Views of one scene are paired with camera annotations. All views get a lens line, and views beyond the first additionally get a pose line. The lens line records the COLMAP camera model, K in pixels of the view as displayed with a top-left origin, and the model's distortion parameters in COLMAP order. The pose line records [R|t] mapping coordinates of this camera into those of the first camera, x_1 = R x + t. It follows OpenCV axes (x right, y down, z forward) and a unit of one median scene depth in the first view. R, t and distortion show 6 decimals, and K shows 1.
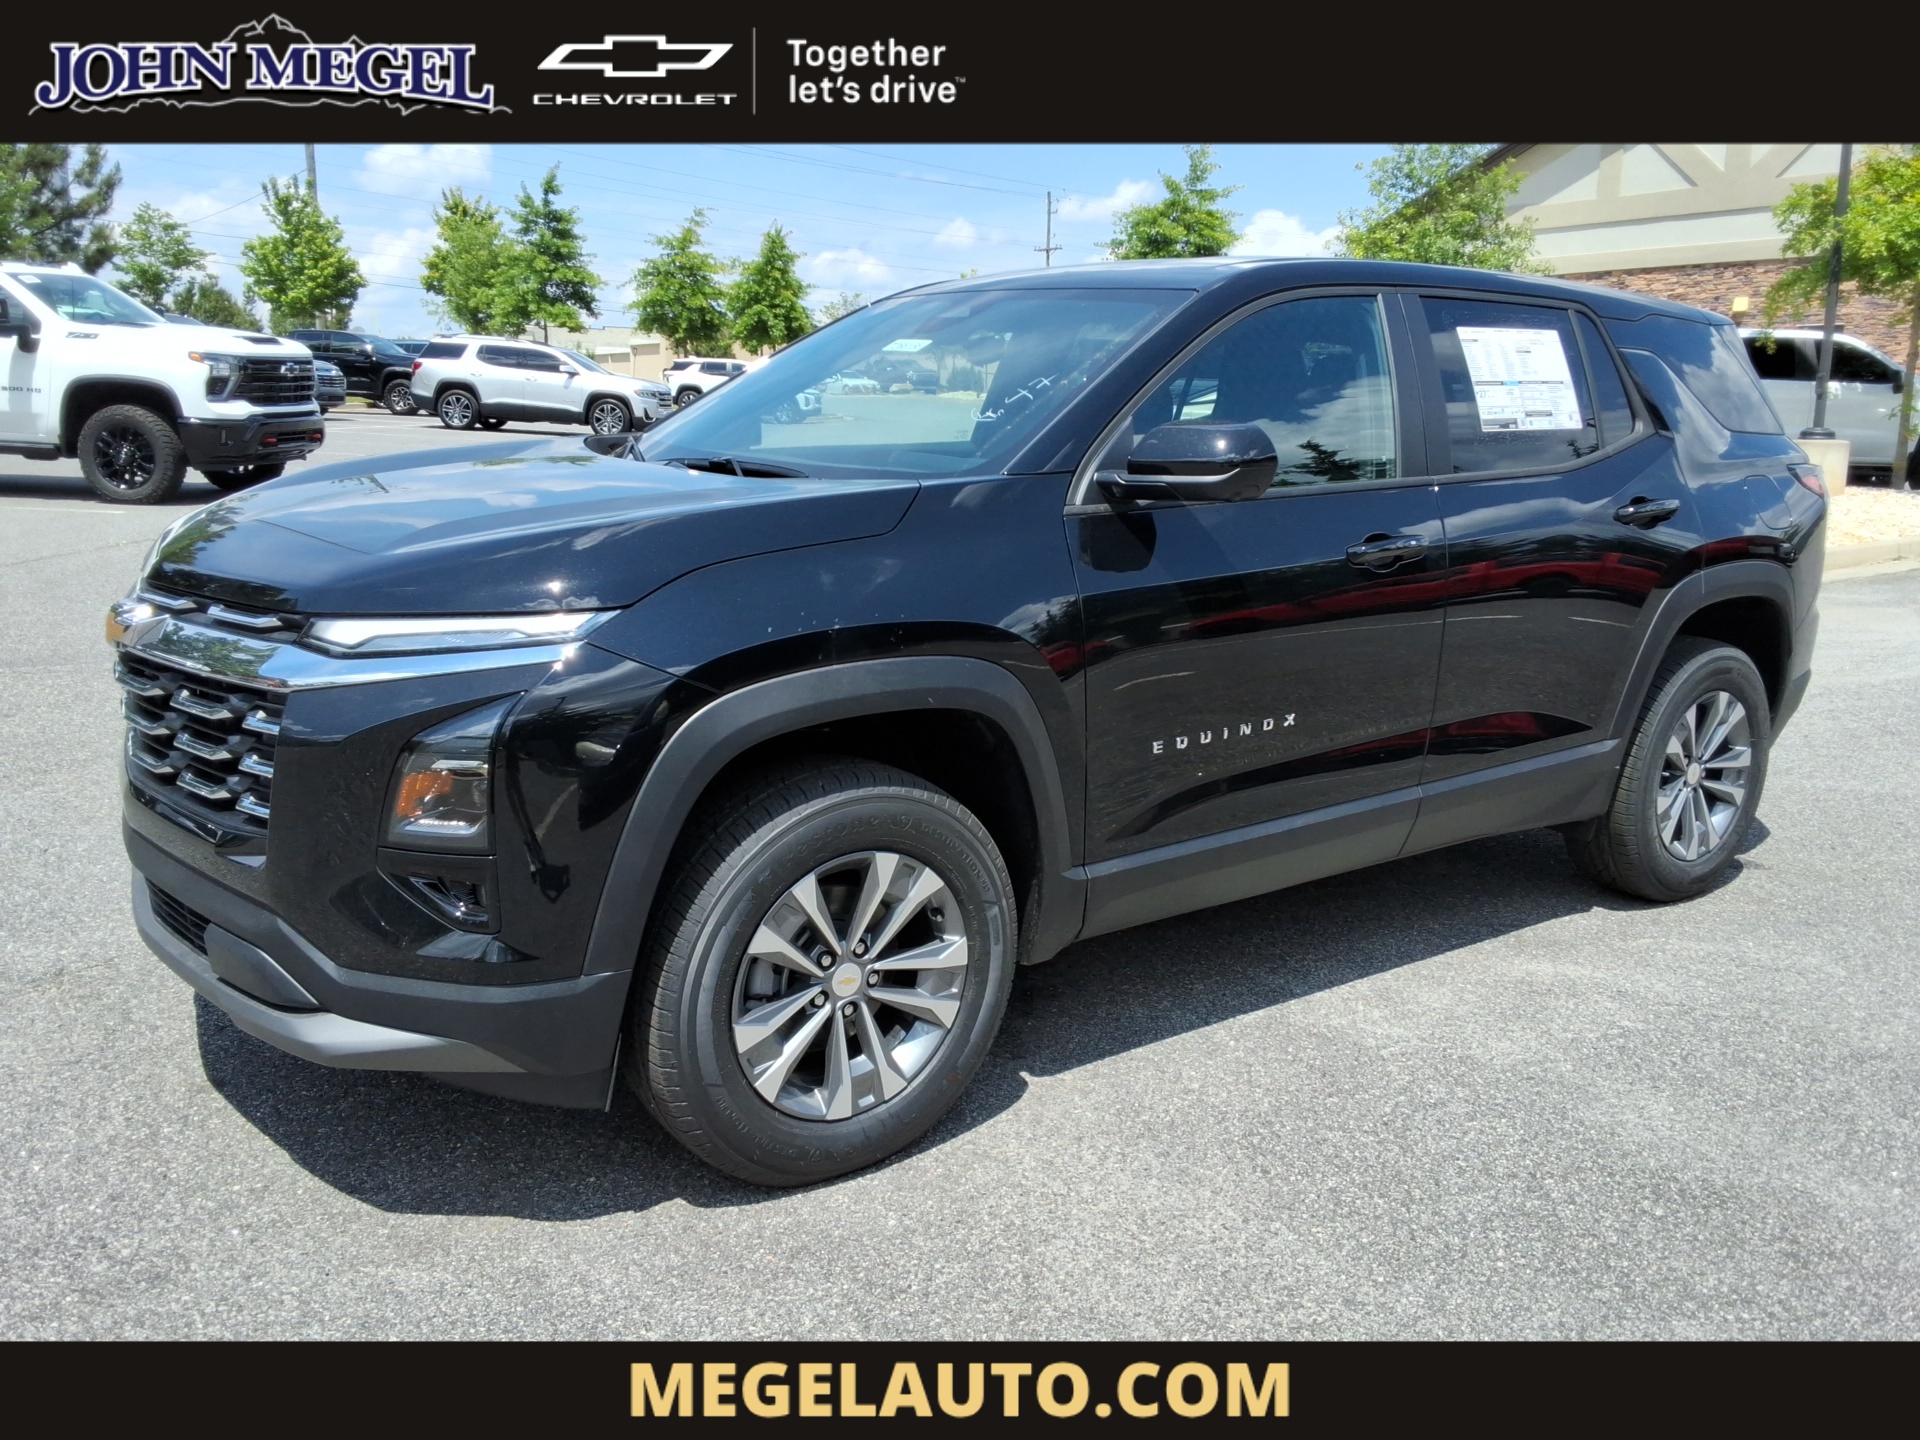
lens RADIAL K [[1572.8, 0, 956.2], [0, 1572.8, 704.4], [0, 0, 1]] dist [0.090314, -0.142386]
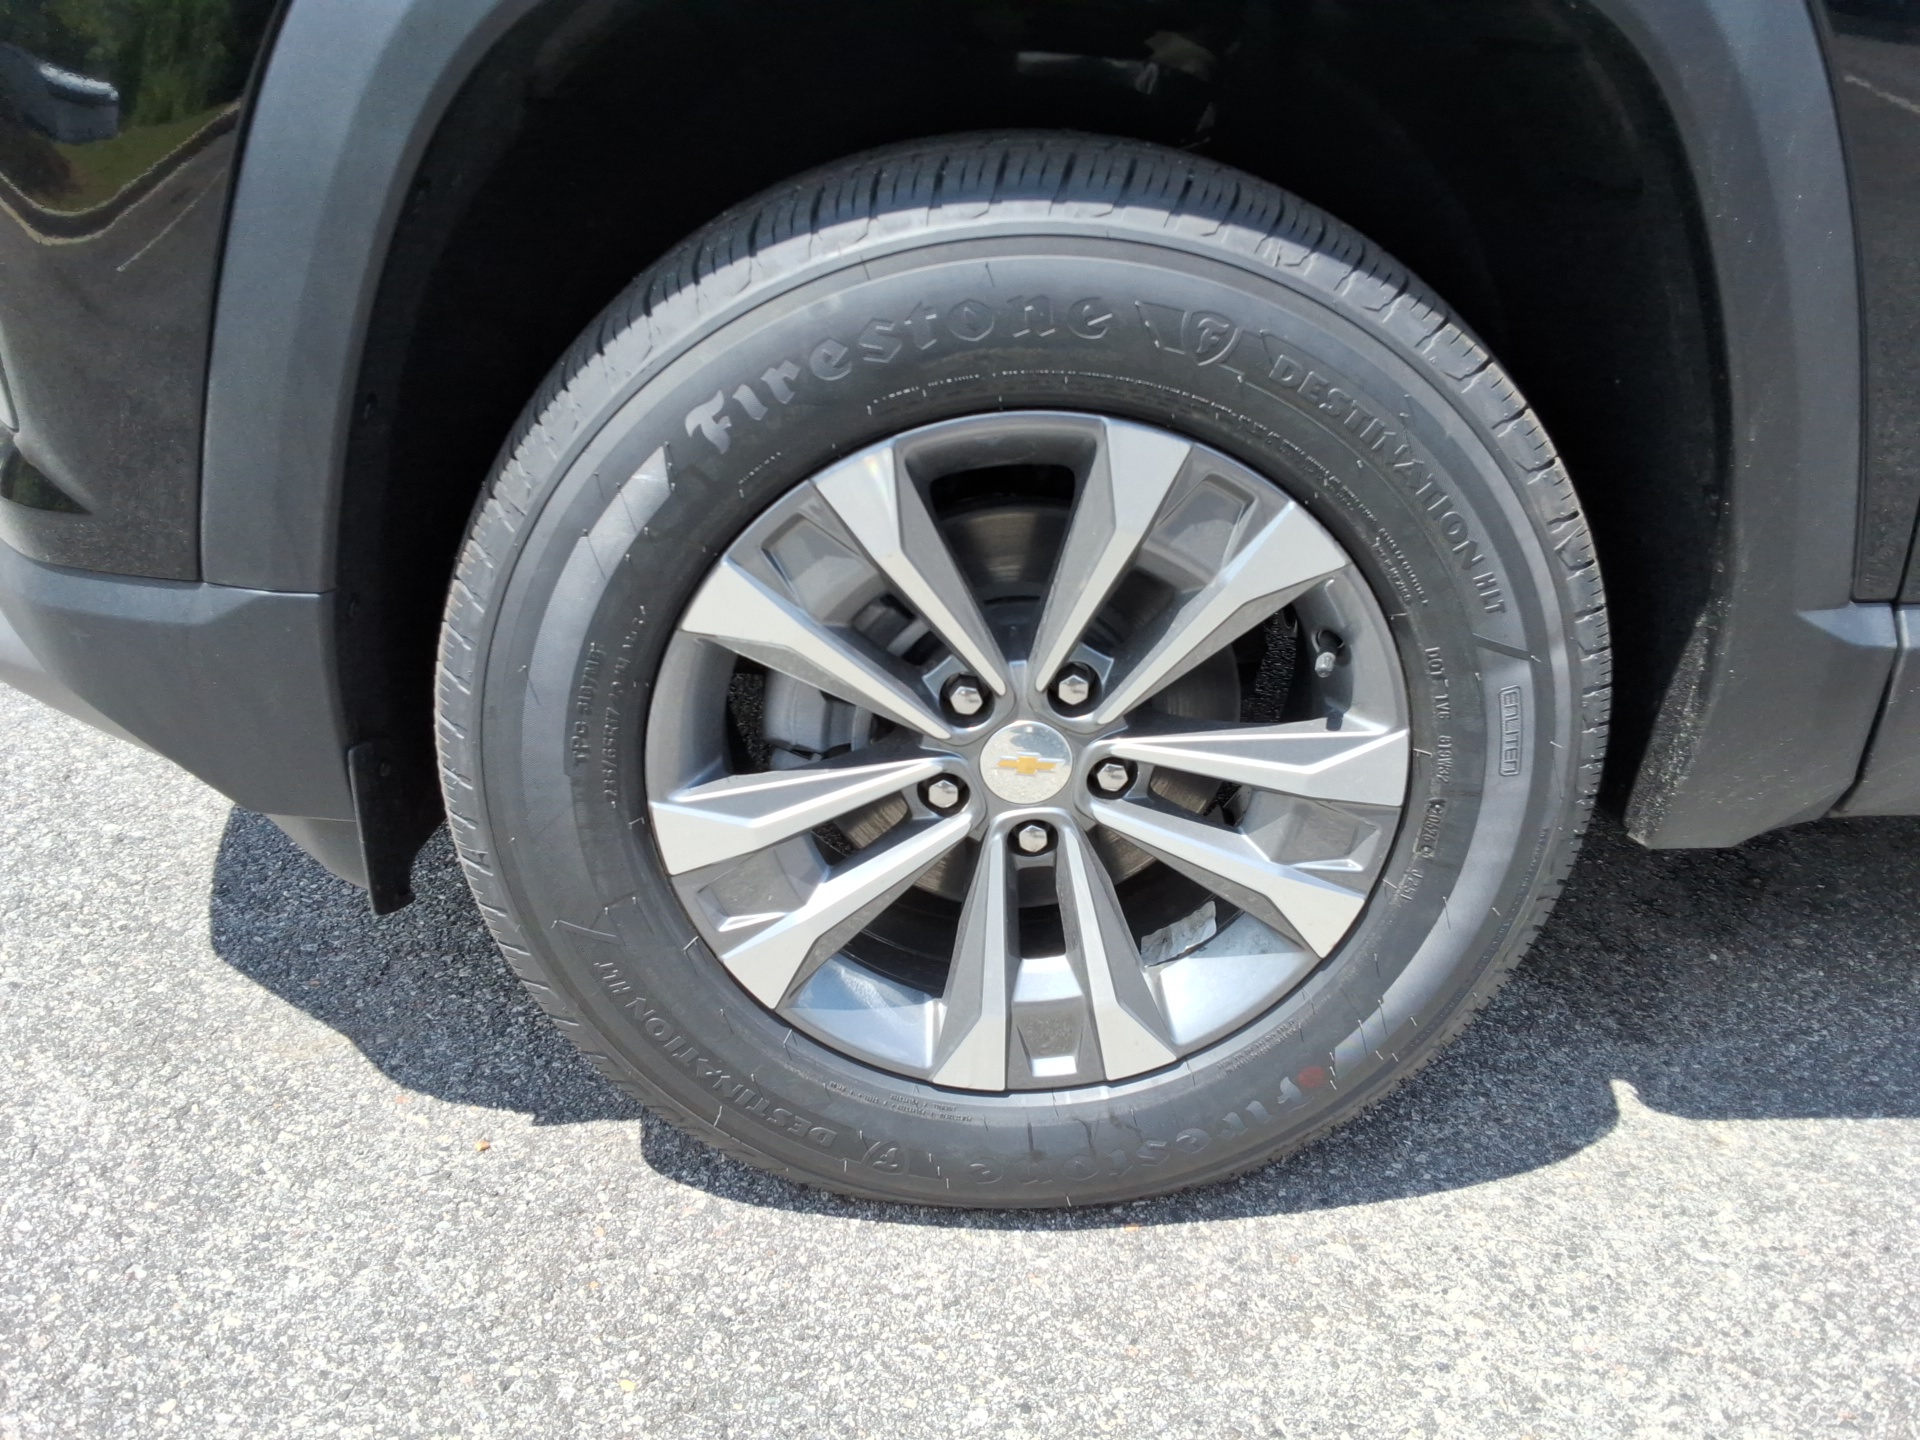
lens RADIAL K [[1572.8, 0, 963.8], [0, 1572.8, 702.1], [0, 0, 1]] dist [0.090314, -0.142386]
pose [[0.820451, 0.240297, -0.518765, 0.103875], [-0.123700, 0.960500, 0.249275, 0.068079], [0.558174, -0.140346, 0.817768, 0.668648]]
